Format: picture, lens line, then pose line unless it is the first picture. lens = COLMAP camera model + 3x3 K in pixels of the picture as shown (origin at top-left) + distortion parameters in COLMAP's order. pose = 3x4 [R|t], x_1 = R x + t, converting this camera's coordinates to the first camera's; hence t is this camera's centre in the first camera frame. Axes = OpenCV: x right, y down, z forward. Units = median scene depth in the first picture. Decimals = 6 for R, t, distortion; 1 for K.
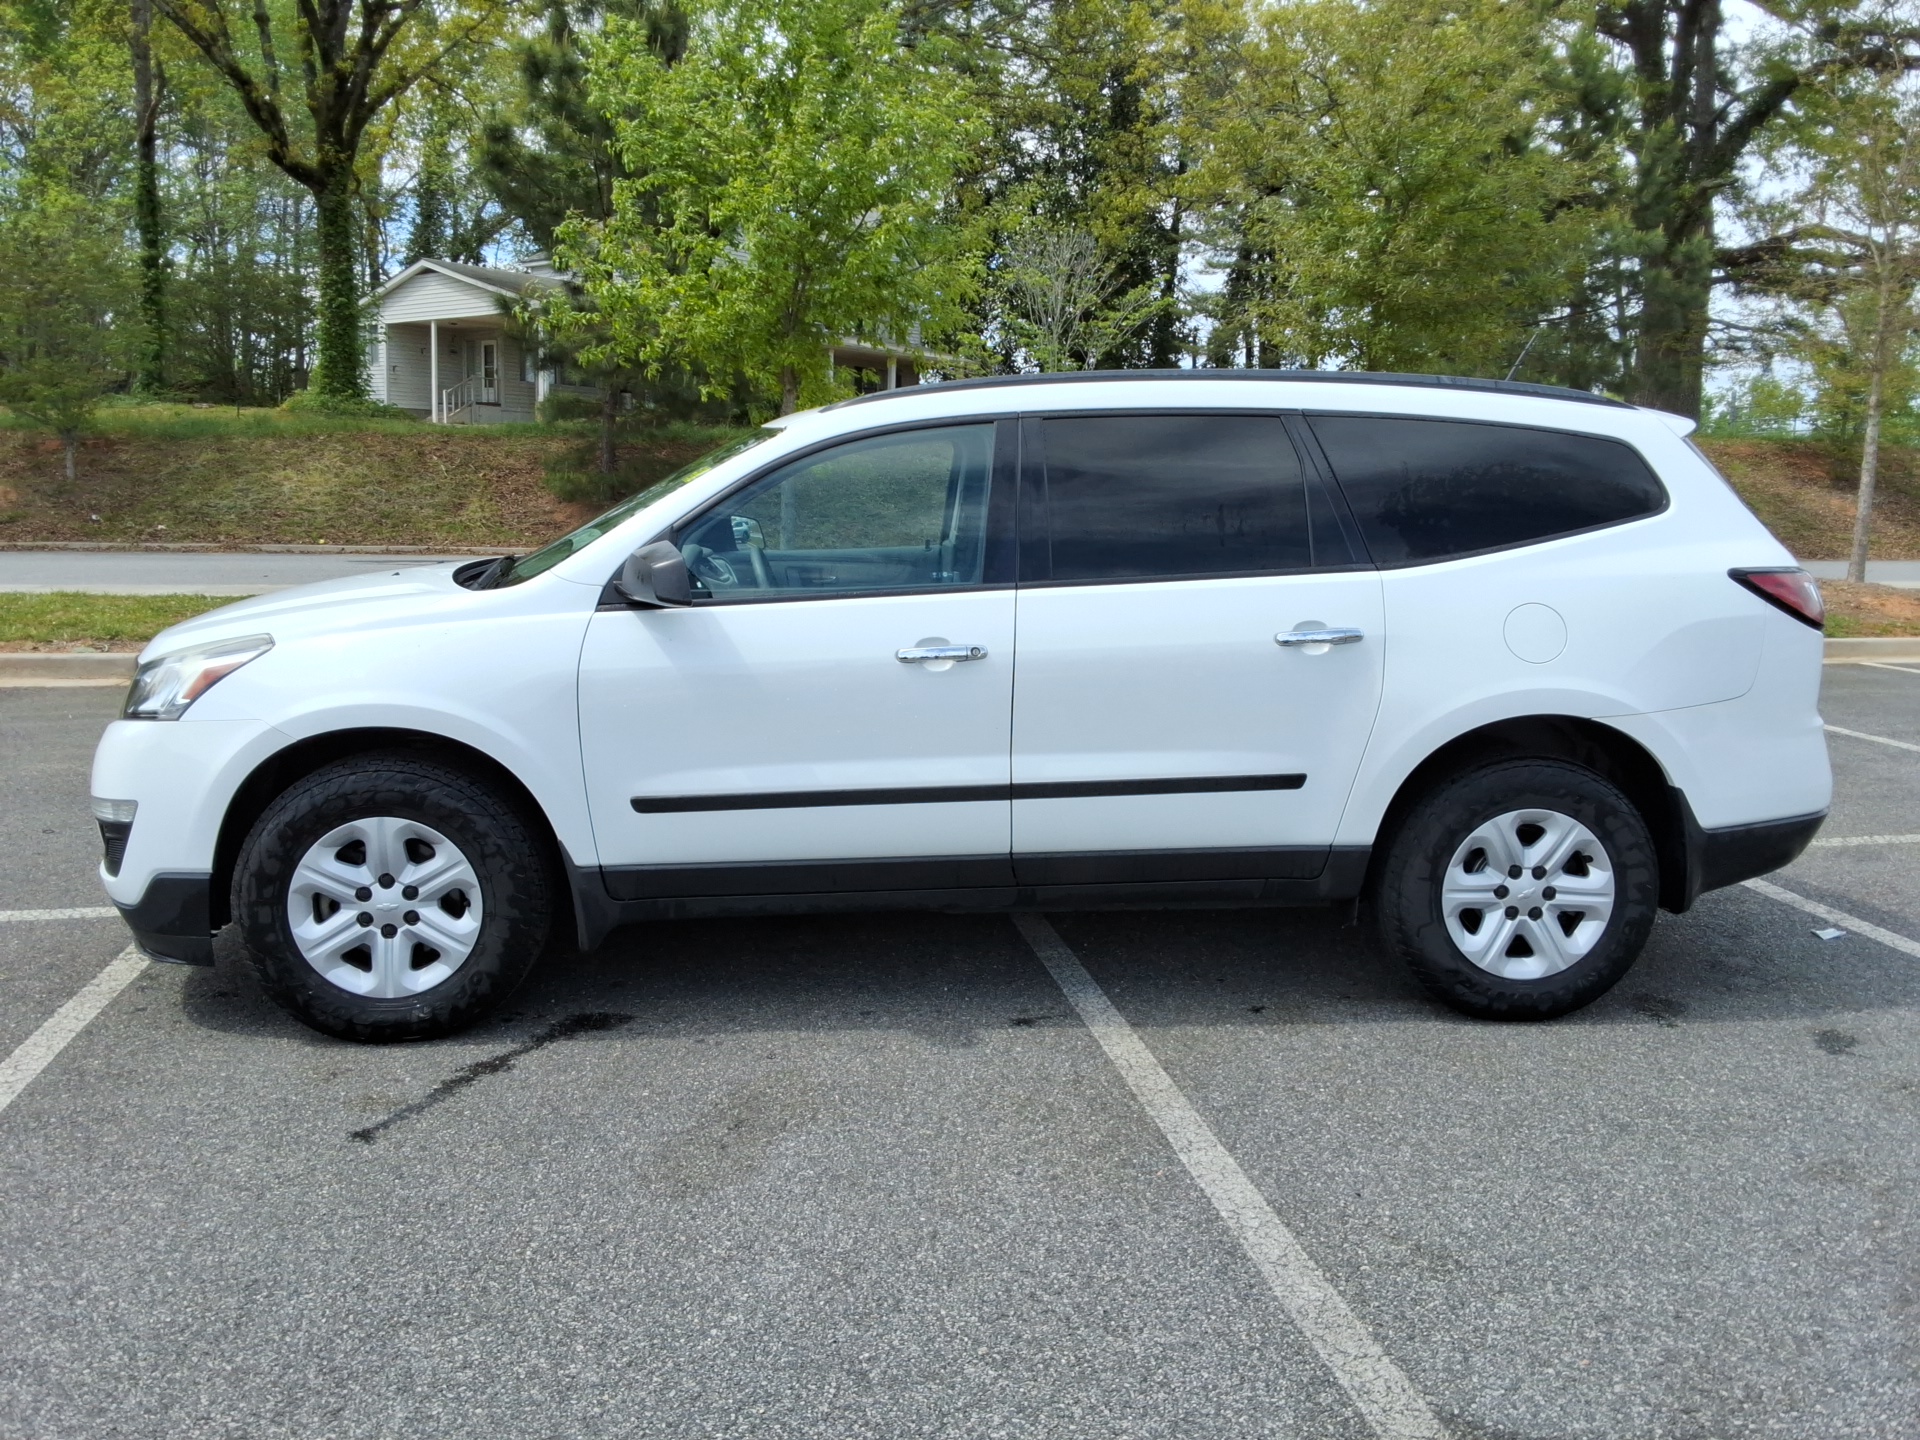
lens RADIAL K [[1530.4, 0, 978.6], [0, 1530.4, 717.7], [0, 0, 1]] dist [0.120301, -0.192529]
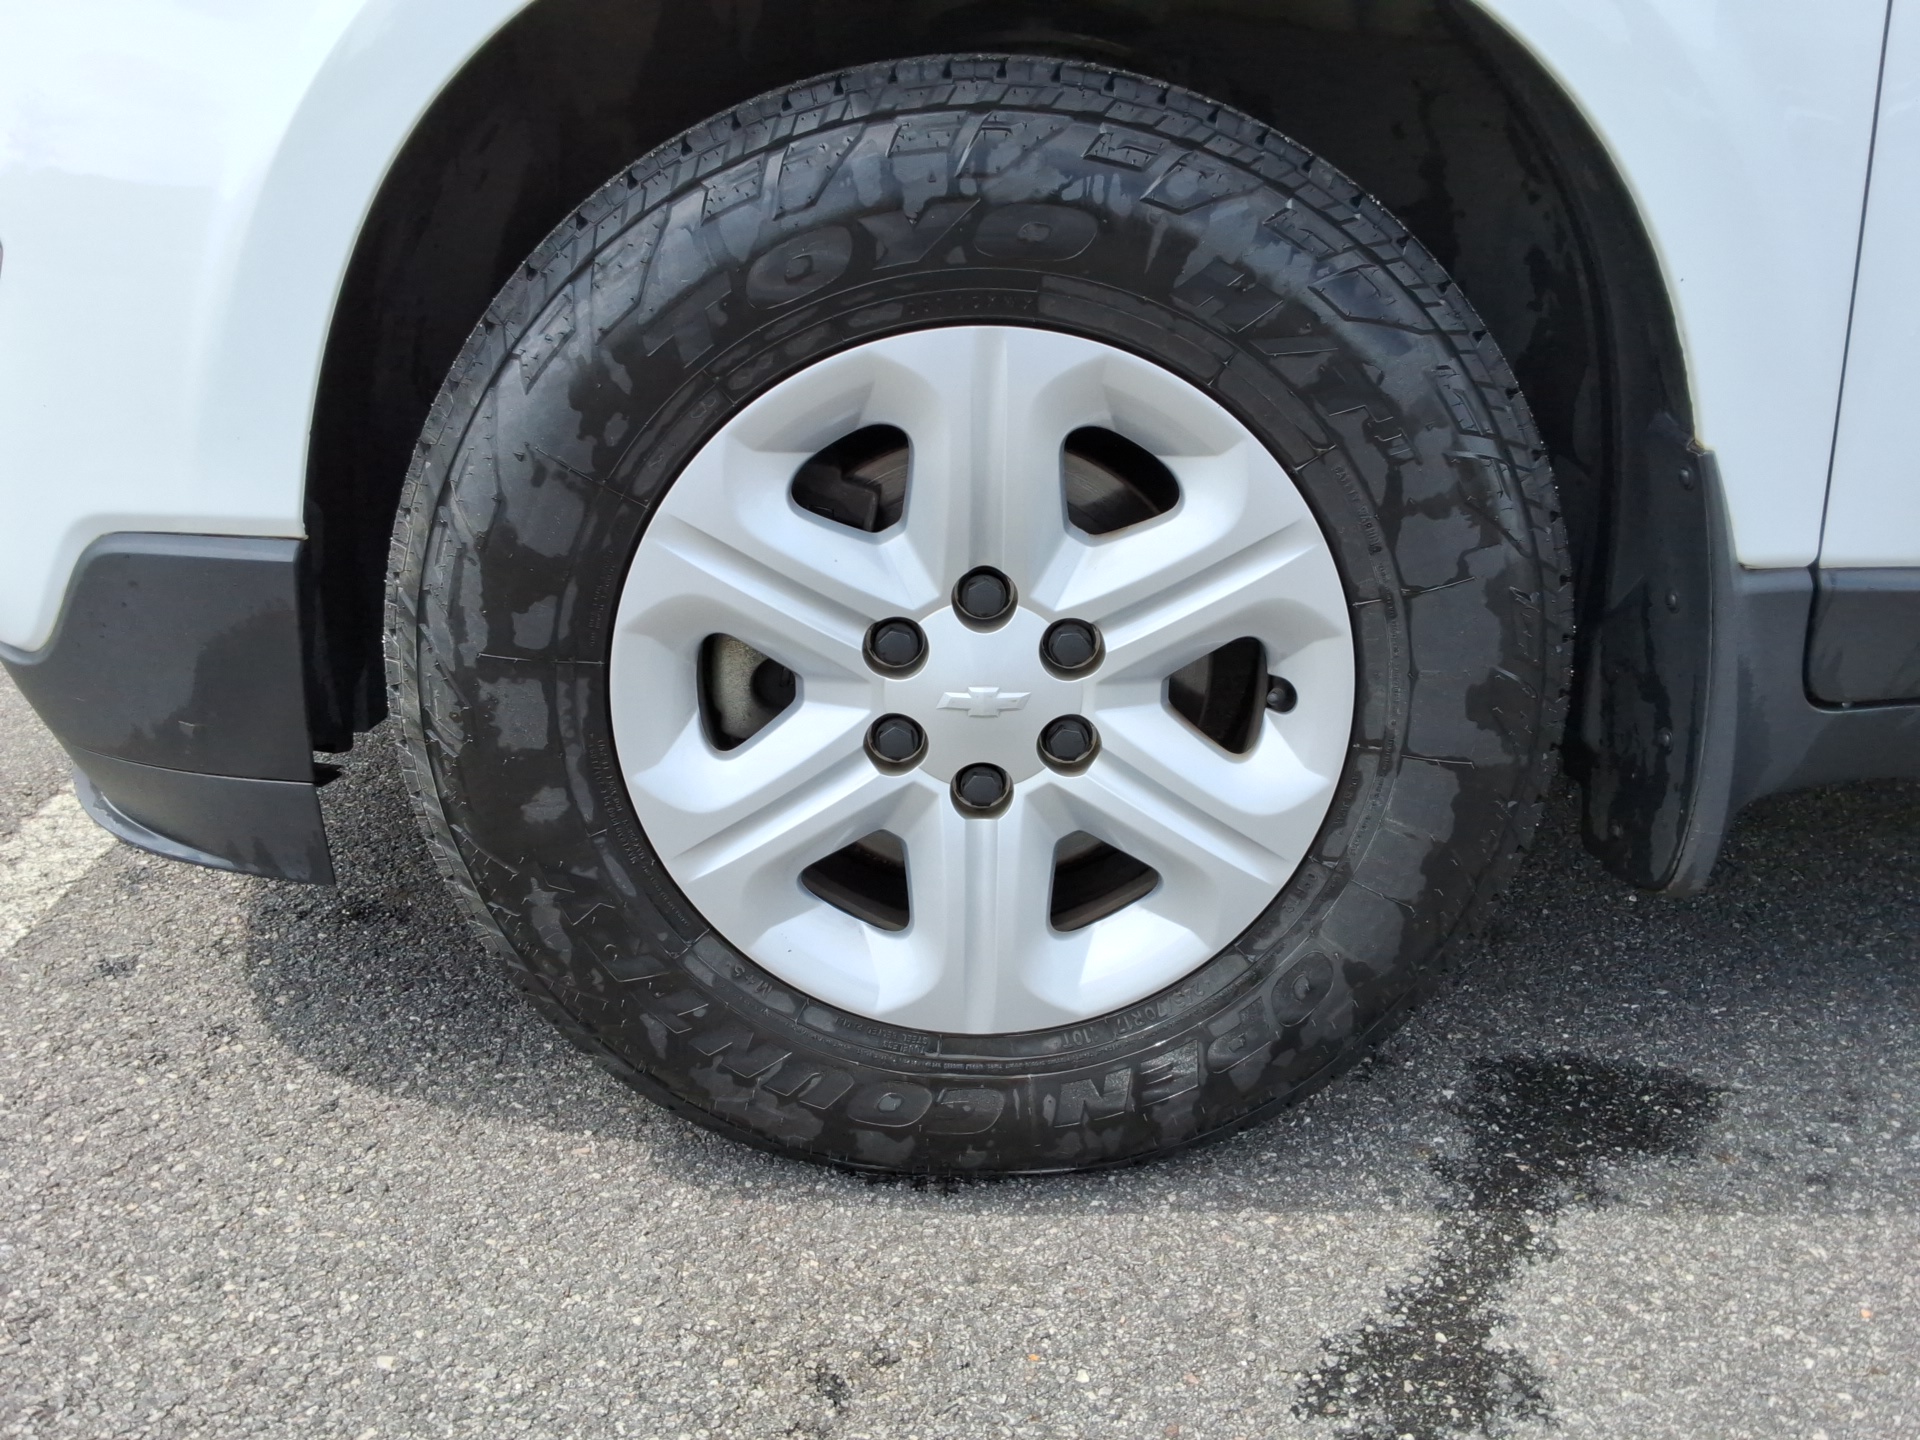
lens RADIAL K [[1537.9, 0, 973.3], [0, 1537.9, 708.1], [0, 0, 1]] dist [0.098534, -0.158029]
pose [[0.997353, 0.038132, -0.061918, -0.366771], [-0.026338, 0.983094, 0.181196, 0.077599], [0.067781, -0.179086, 0.981496, 0.752876]]
